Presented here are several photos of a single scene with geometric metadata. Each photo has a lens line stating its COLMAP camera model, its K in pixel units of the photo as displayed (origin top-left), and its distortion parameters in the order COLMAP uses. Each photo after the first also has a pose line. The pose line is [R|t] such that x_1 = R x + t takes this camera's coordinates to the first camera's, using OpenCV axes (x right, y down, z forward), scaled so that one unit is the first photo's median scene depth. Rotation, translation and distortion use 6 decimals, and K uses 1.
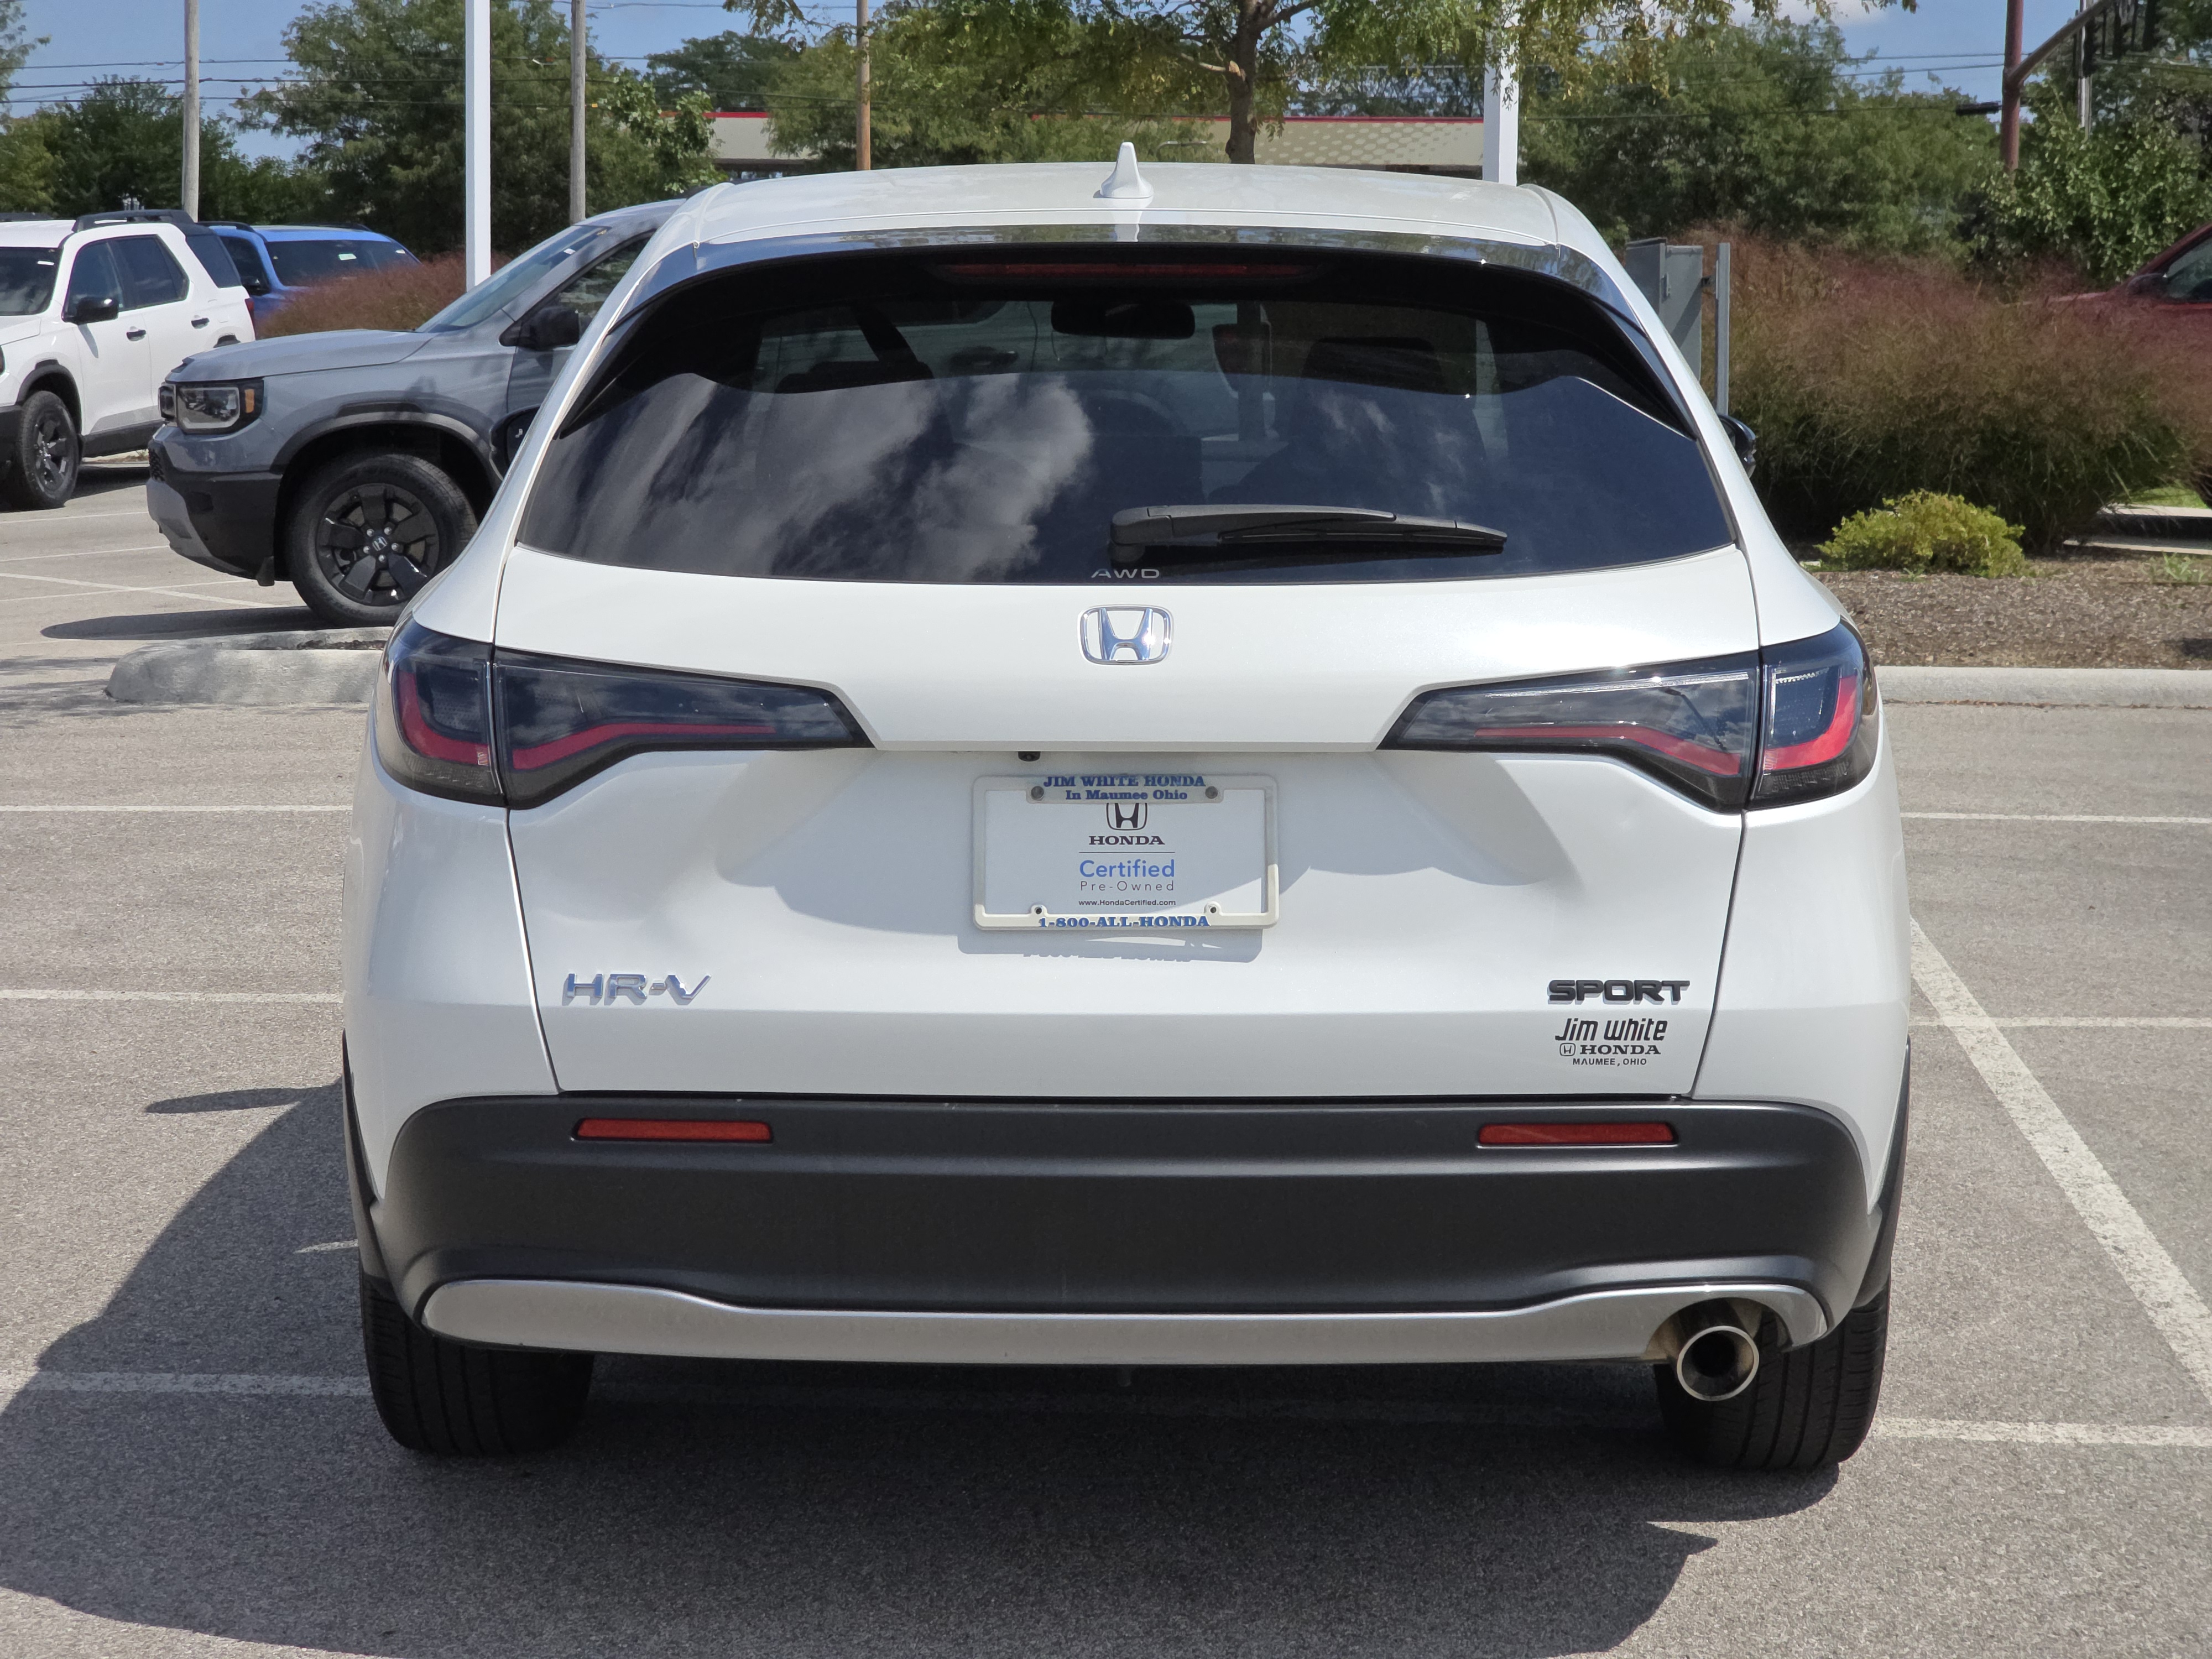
lens RADIAL K [[4369.3, 0, 1103.9], [0, 4369.3, 838.3], [0, 0, 1]] dist [0.037635, 0.000000]
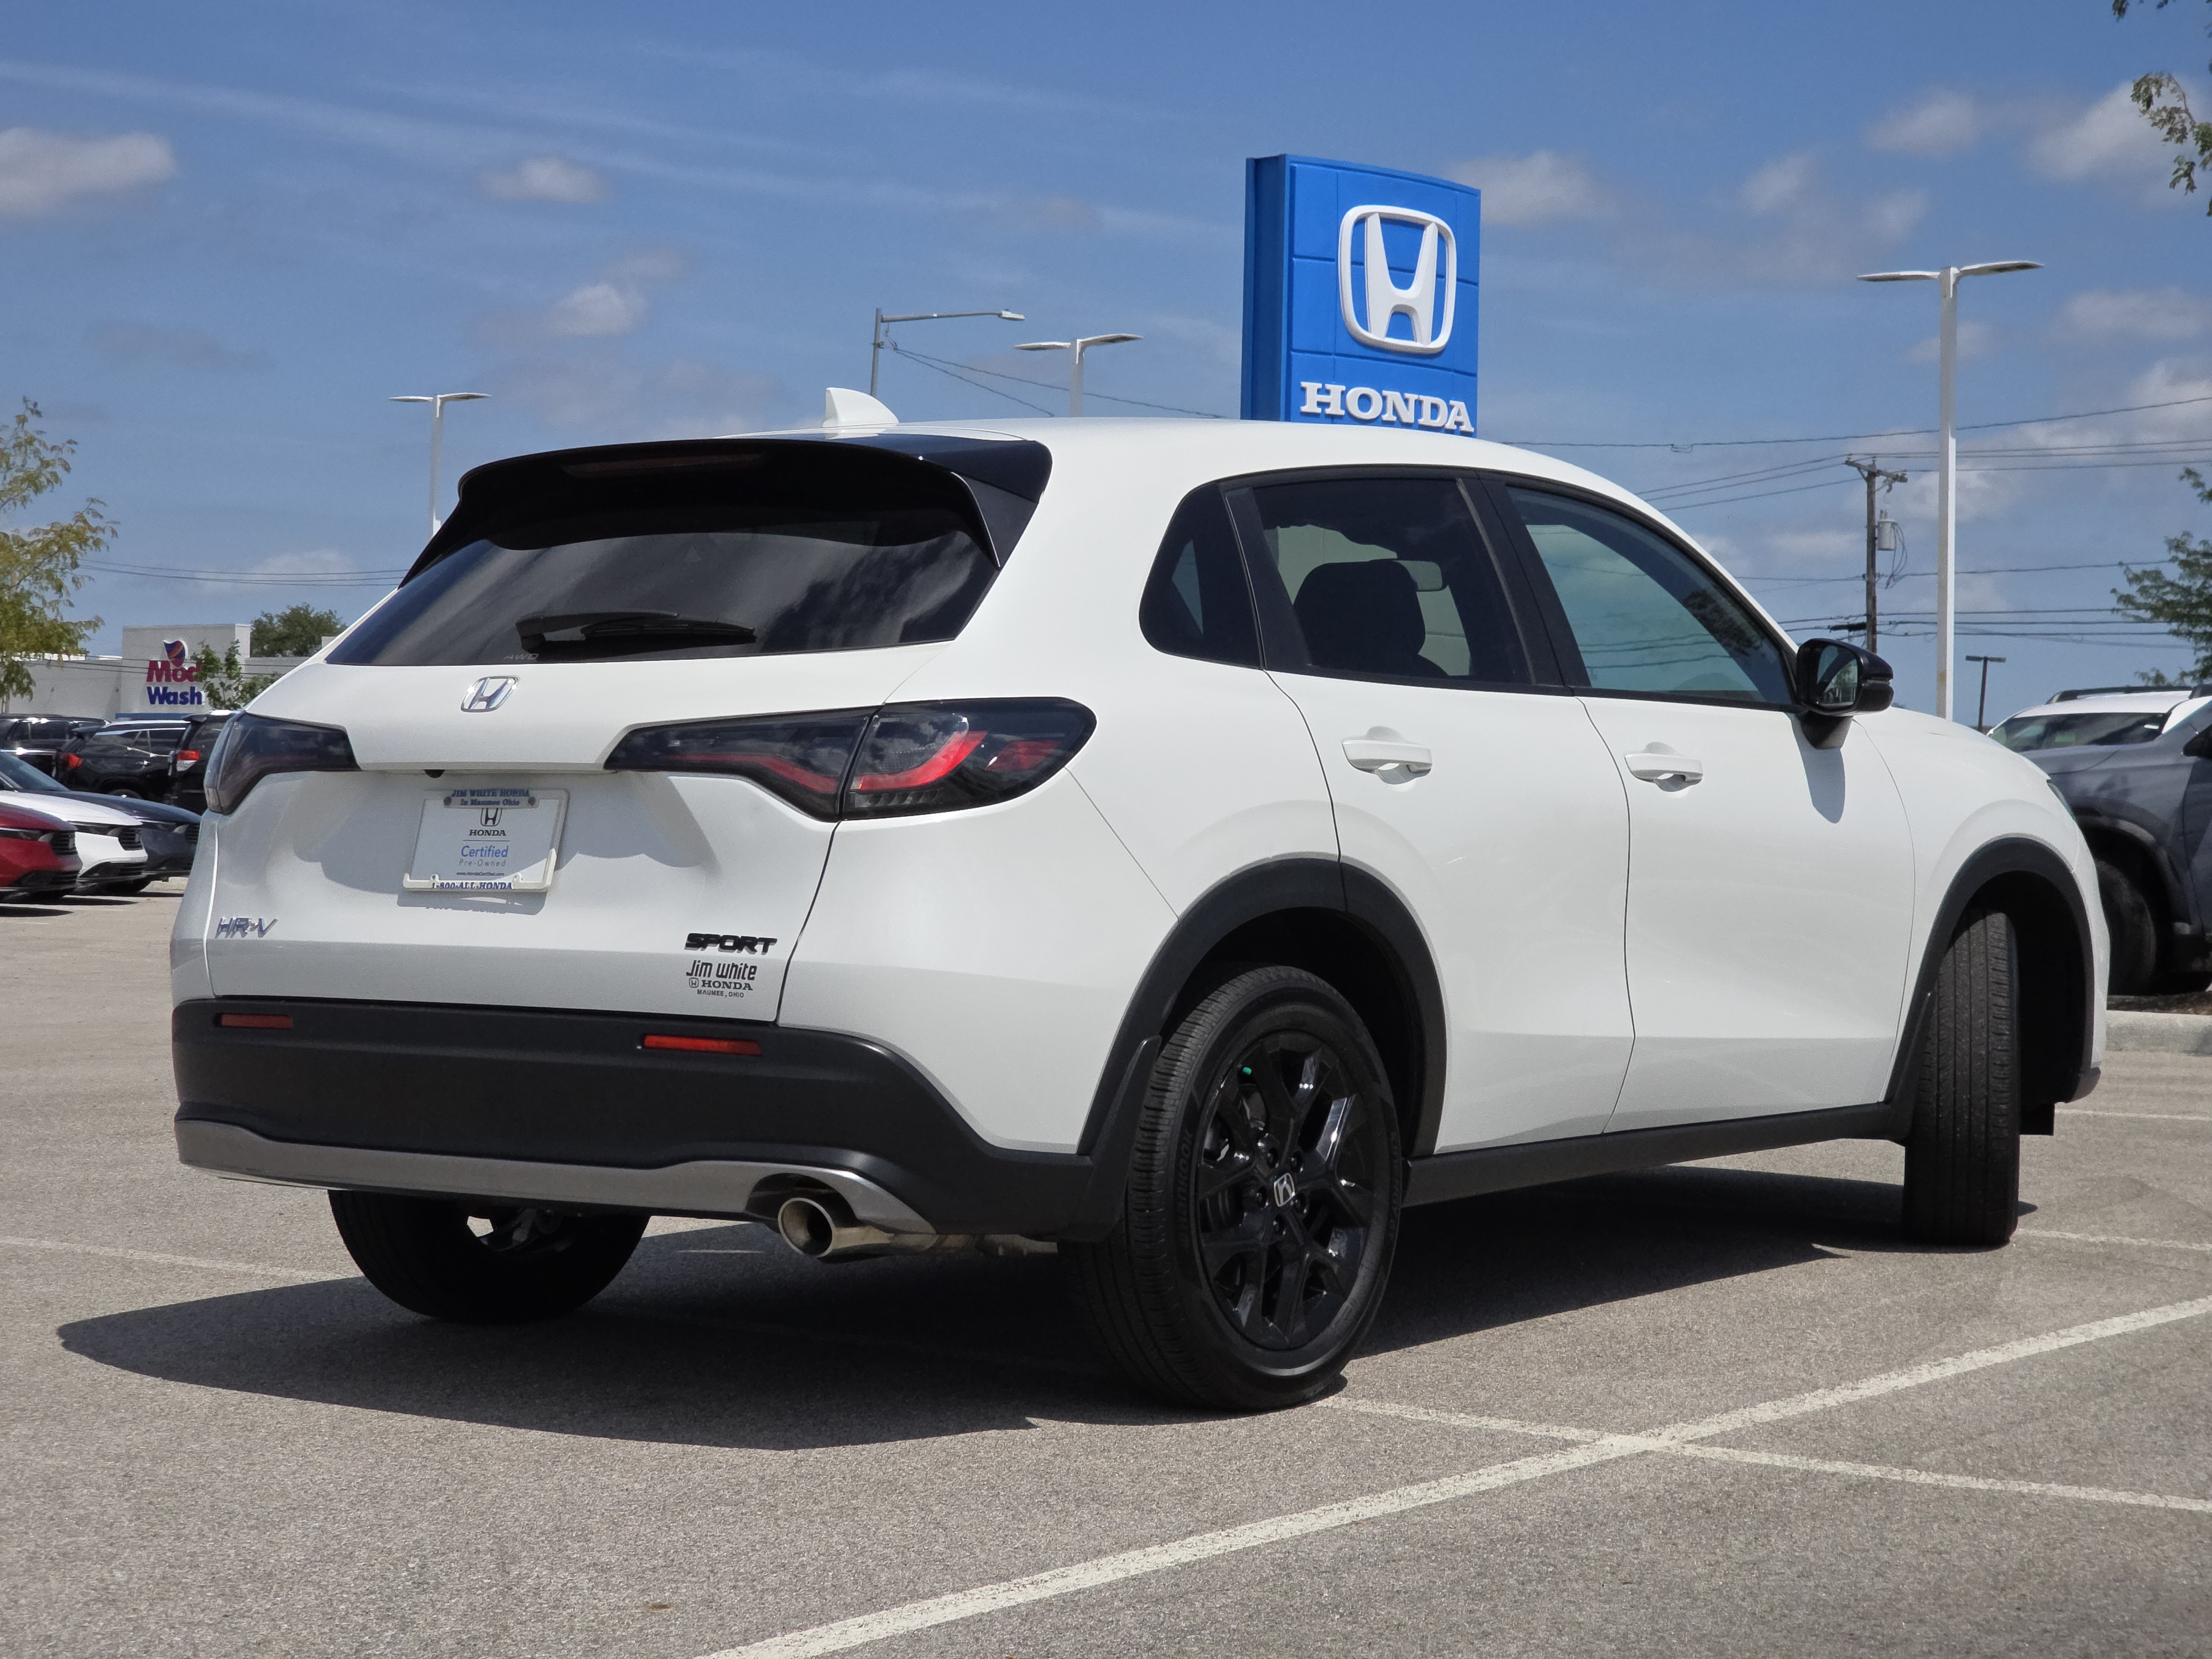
lens RADIAL K [[4369.3, 0, 1108.0], [0, 4369.3, 823.2], [0, 0, 1]] dist [0.037635, 0.000000]
pose [[0.806082, 0.007608, -0.591755, 1.036887], [-0.084042, 0.991255, -0.101737, 0.128421], [0.585806, 0.131741, 0.799672, -0.046890]]
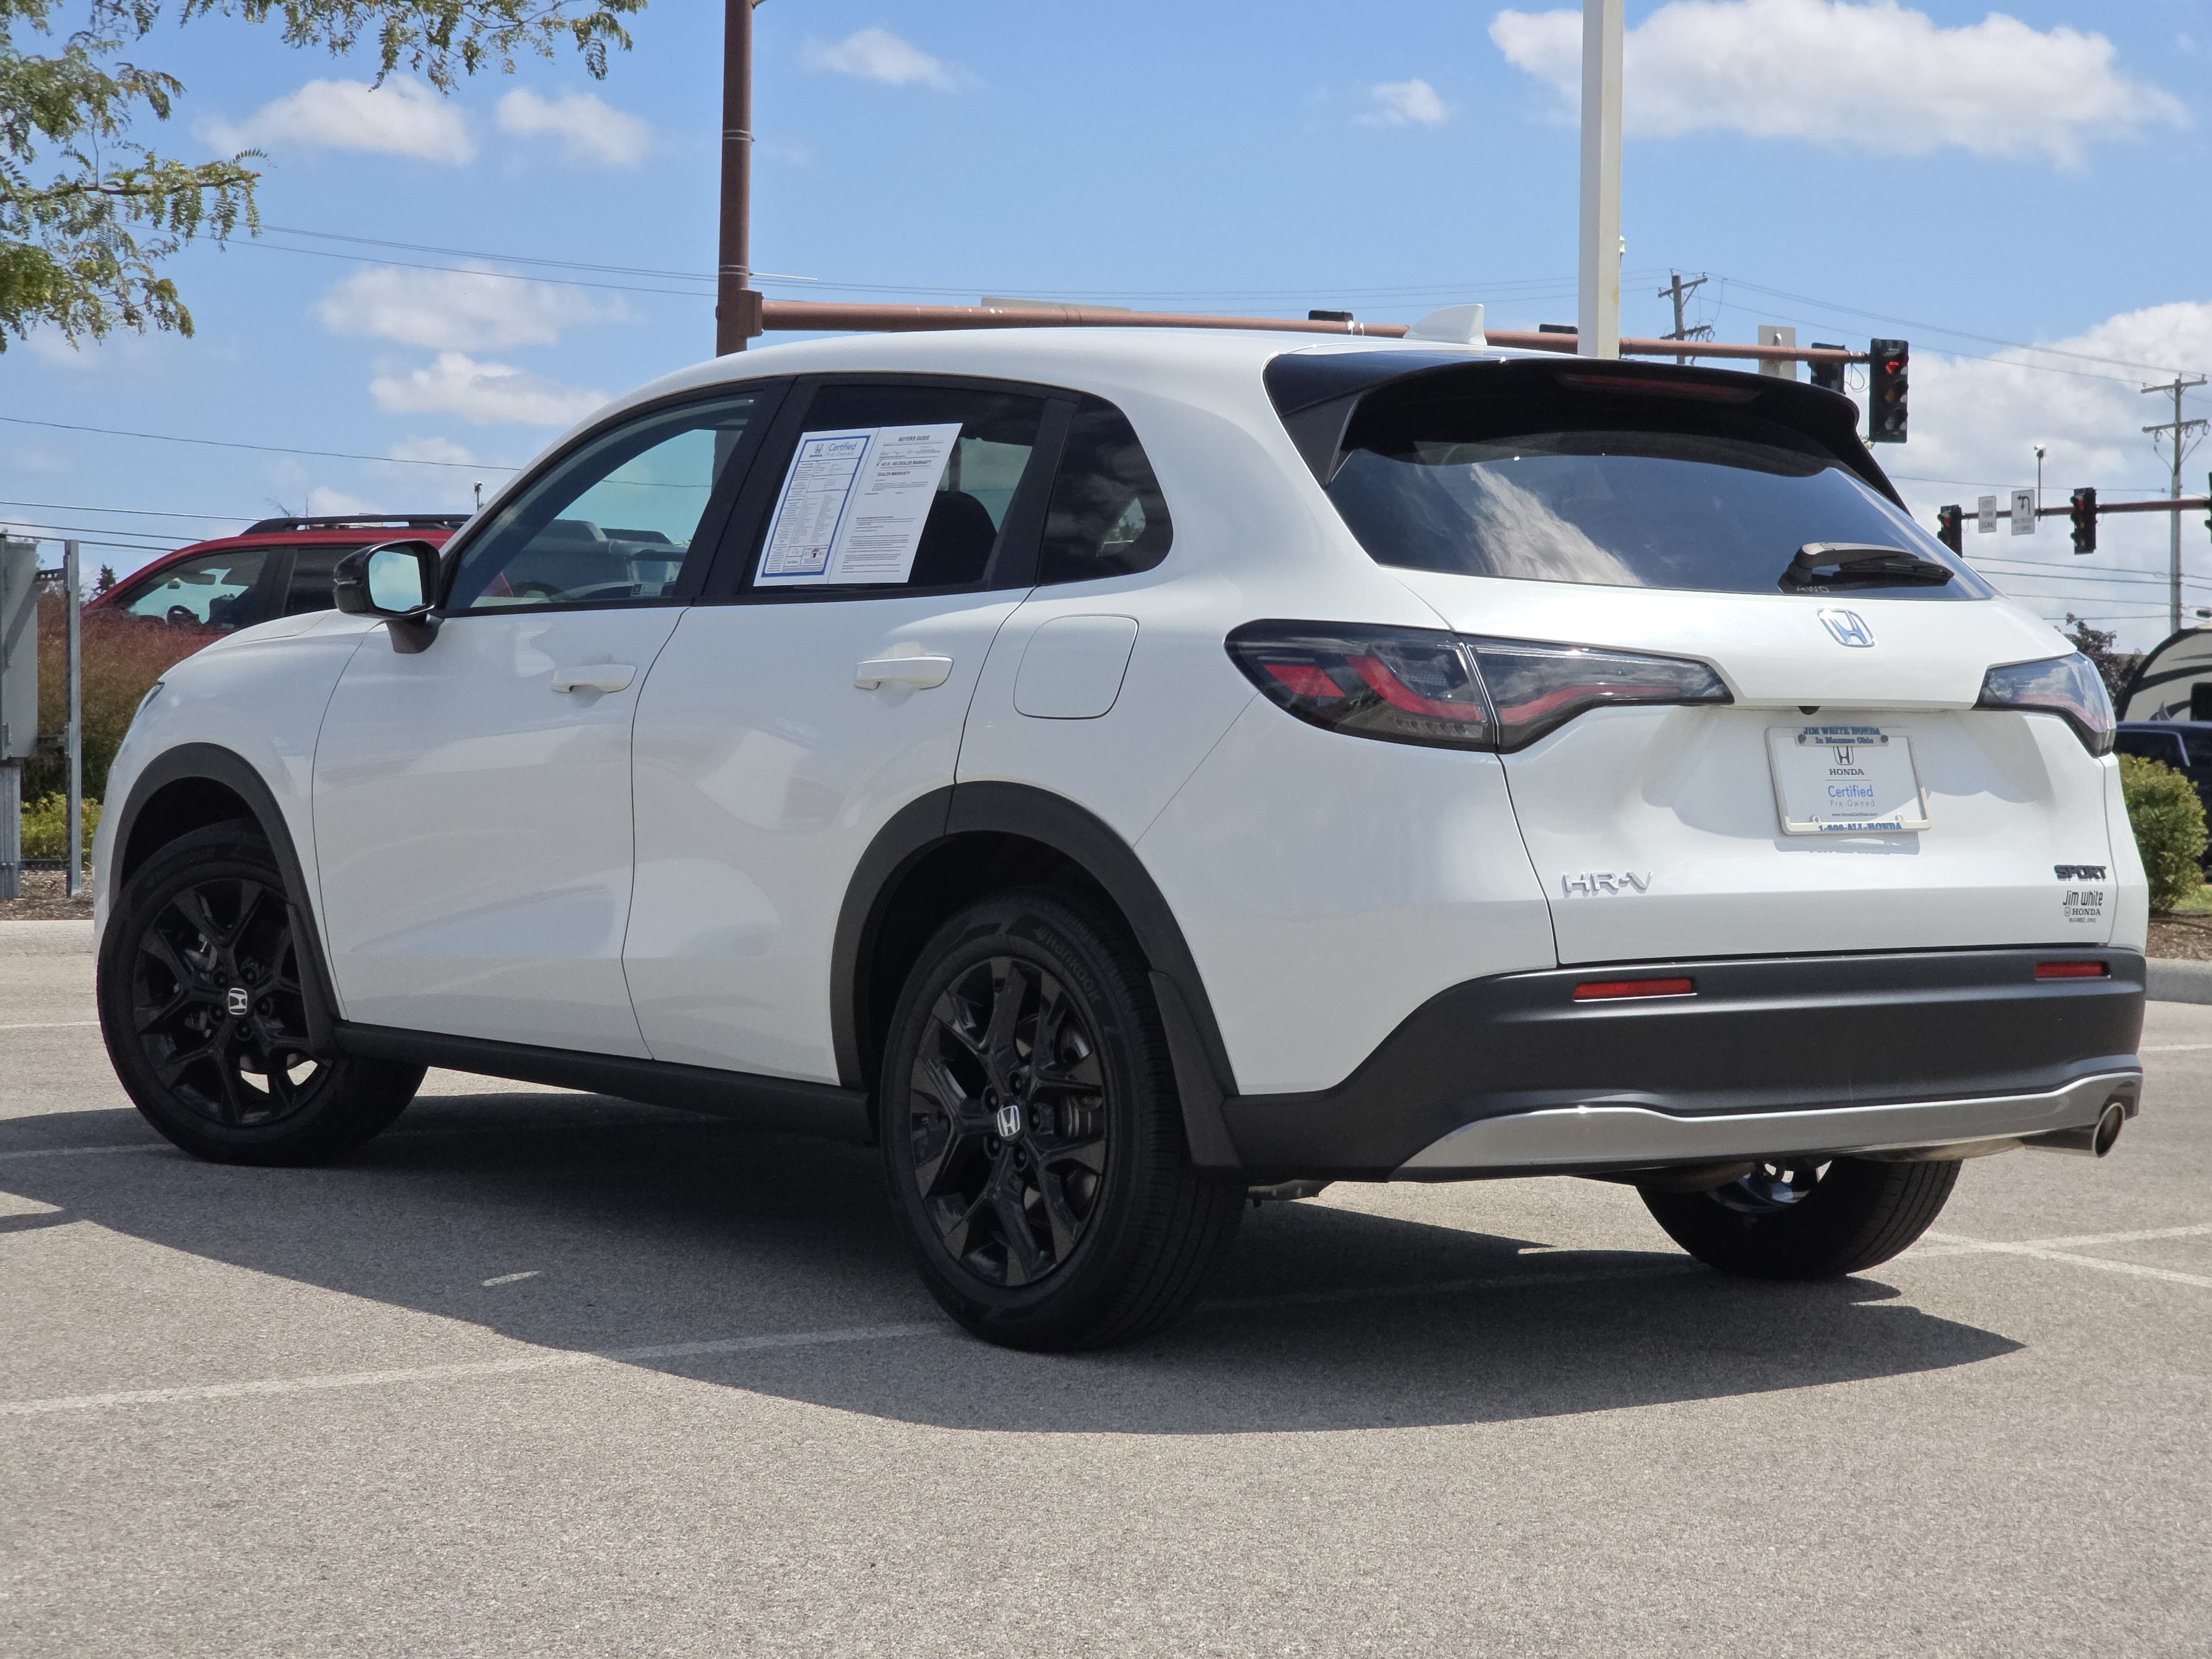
lens RADIAL K [[4369.3, 0, 1109.7], [0, 4369.3, 828.8], [0, 0, 1]] dist [0.037635, 0.000000]
pose [[0.777752, -0.008493, 0.628514, -1.070861], [0.077841, 0.993513, -0.082899, 0.117549], [-0.623733, 0.113400, 0.773367, 0.055913]]
